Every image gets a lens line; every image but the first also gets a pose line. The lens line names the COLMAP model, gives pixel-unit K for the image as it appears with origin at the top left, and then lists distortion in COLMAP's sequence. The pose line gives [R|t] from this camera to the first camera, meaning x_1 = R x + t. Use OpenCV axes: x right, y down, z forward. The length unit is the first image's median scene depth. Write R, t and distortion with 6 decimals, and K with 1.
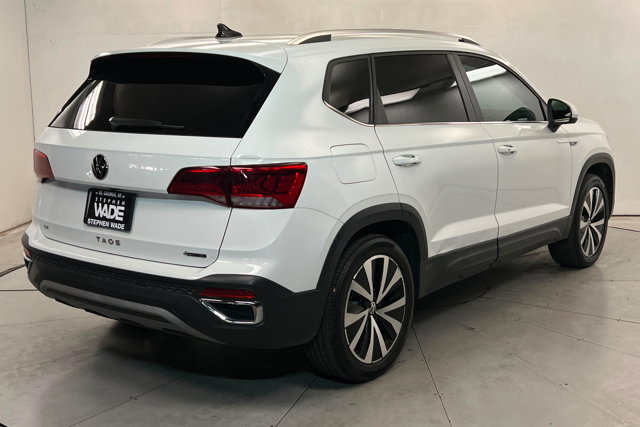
lens RADIAL K [[794.7, 0, 320.1], [0, 794.7, 215.3], [0, 0, 1]] dist [-0.067823, 0.000000]
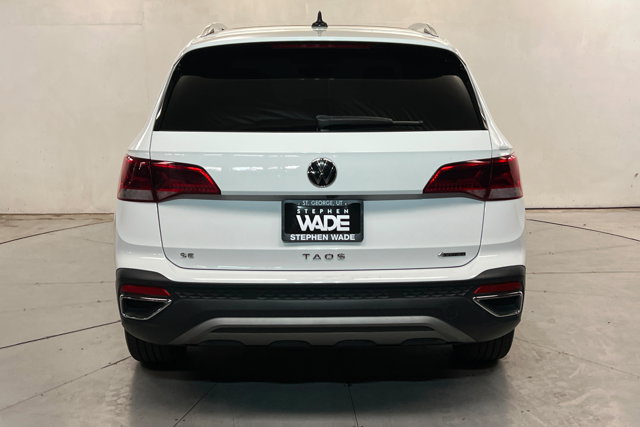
lens RADIAL K [[794.7, 0, 319.9], [0, 794.7, 213.1], [0, 0, 1]] dist [-0.067823, 0.000000]
pose [[0.843672, -0.107365, 0.526014, -0.736904], [0.109303, 0.993628, 0.027499, -0.040529], [-0.525614, 0.034294, 0.850031, 0.251727]]
